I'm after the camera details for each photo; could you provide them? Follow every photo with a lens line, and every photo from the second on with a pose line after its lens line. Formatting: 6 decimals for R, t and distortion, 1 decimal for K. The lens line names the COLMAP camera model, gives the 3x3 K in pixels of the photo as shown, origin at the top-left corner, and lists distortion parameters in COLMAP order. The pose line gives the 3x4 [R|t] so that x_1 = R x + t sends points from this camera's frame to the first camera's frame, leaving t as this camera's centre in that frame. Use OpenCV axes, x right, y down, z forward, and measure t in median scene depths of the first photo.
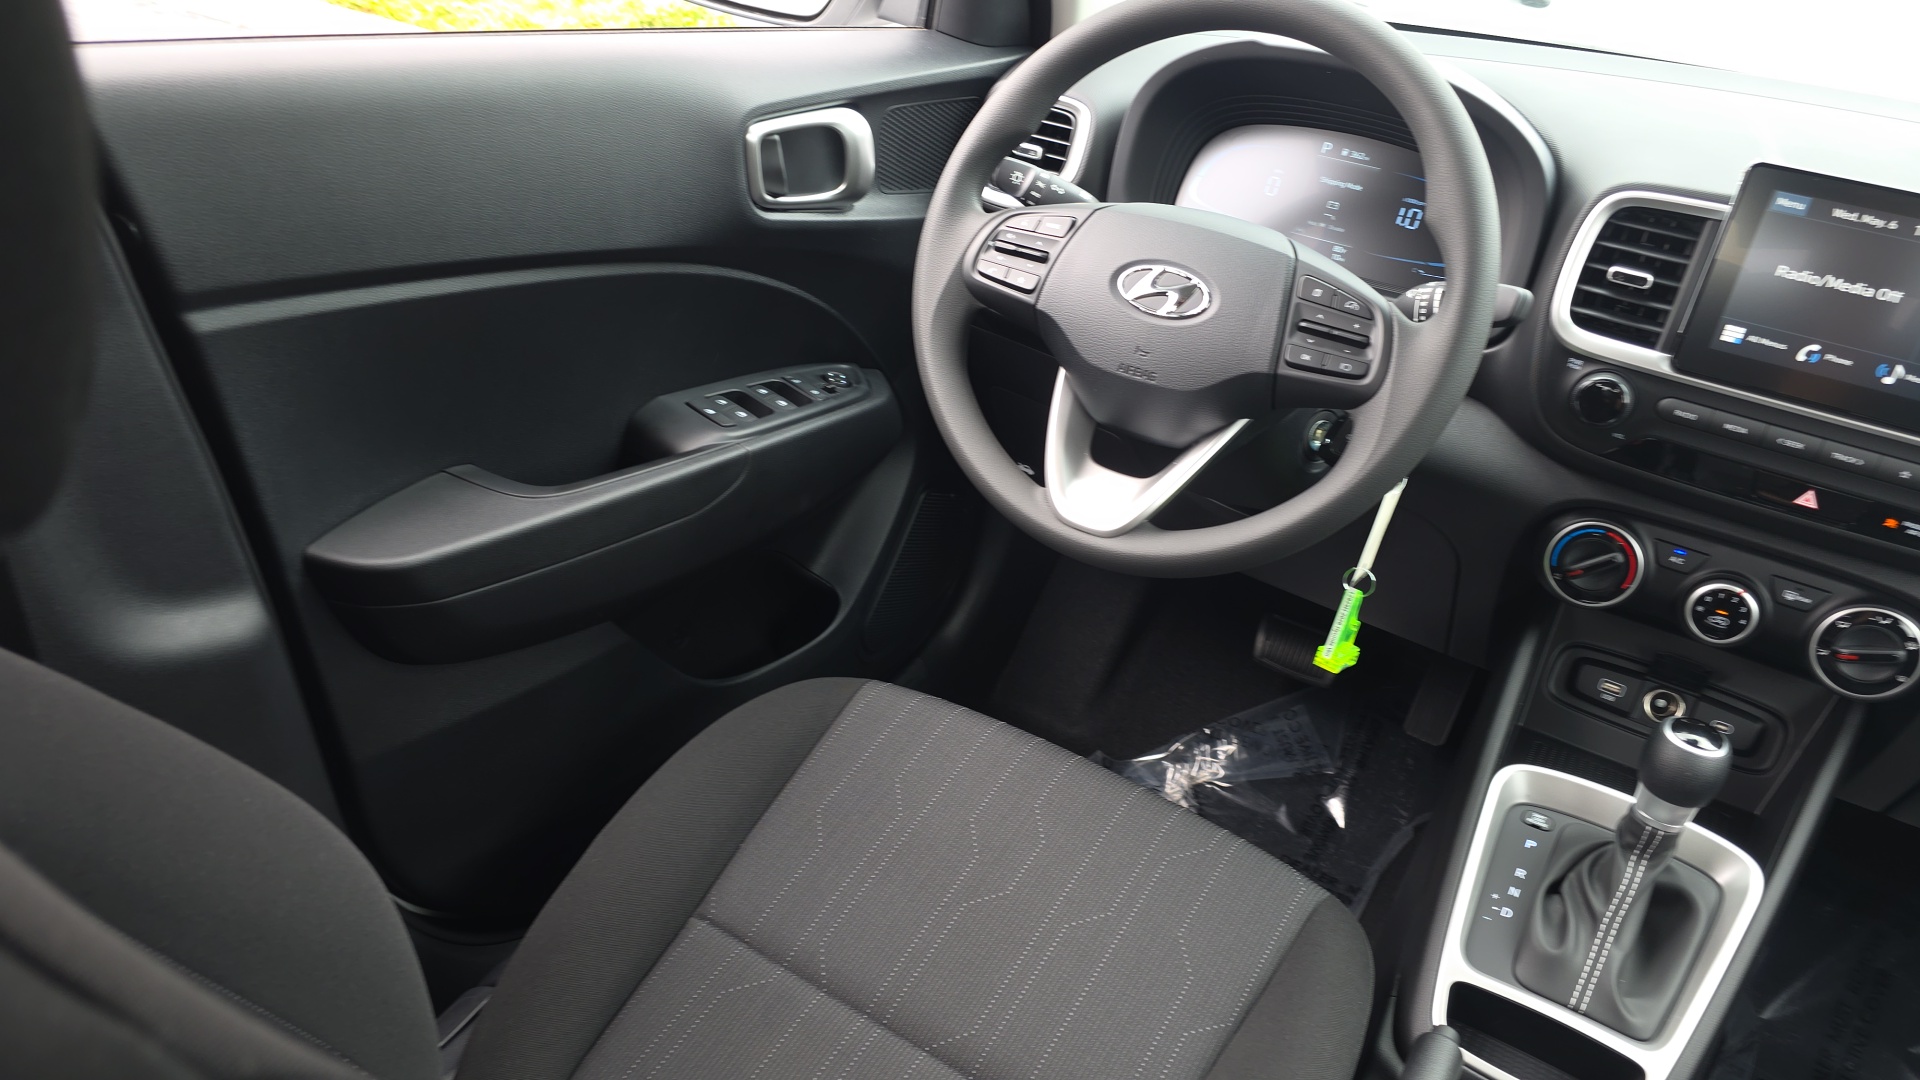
lens RADIAL K [[1308.3, 0, 969.5], [0, 1308.3, 567.8], [0, 0, 1]] dist [0.024642, -0.026851]
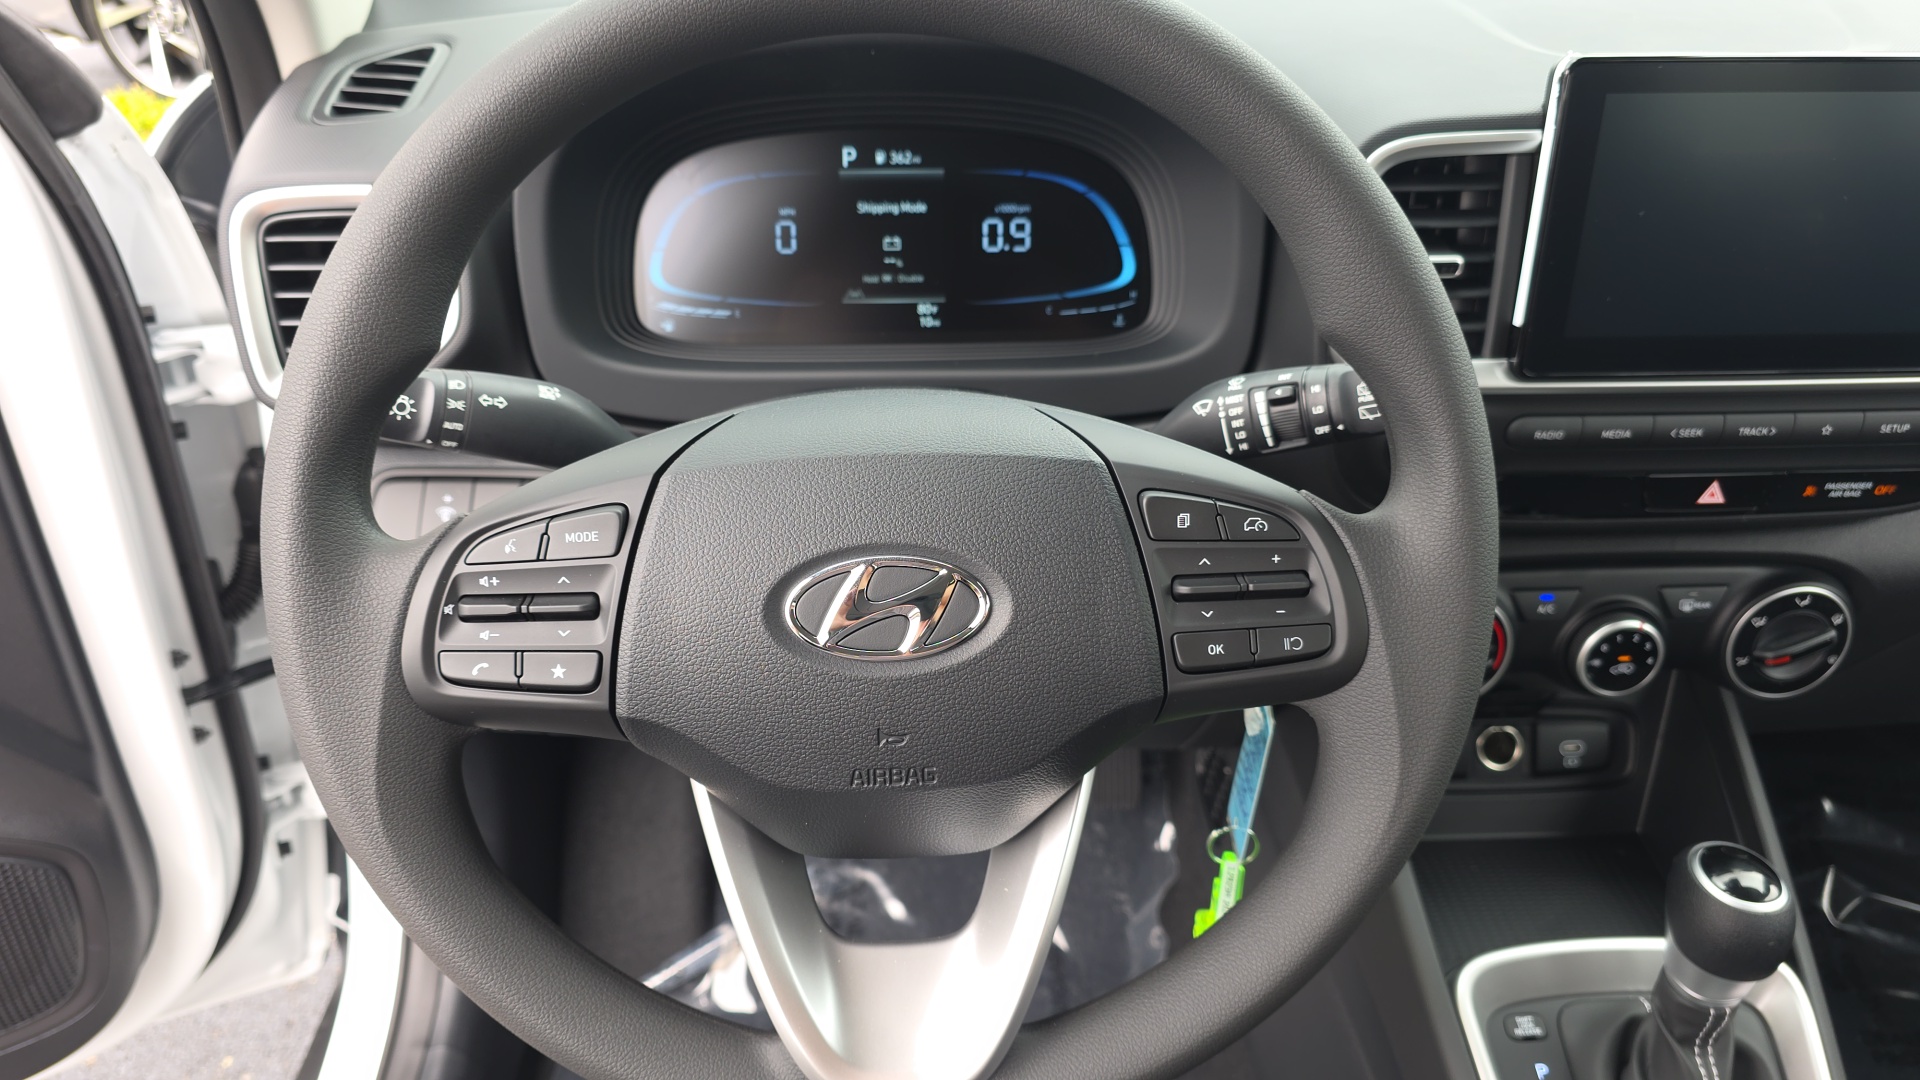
lens RADIAL K [[1321.2, 0, 944.3], [0, 1321.2, 547.6], [0, 0, 1]] dist [0.055676, -0.071606]
pose [[0.823935, -0.381456, 0.419073, -0.025995], [0.354126, 0.923928, 0.144751, -0.271081], [-0.442409, 0.029140, 0.896340, 0.515754]]
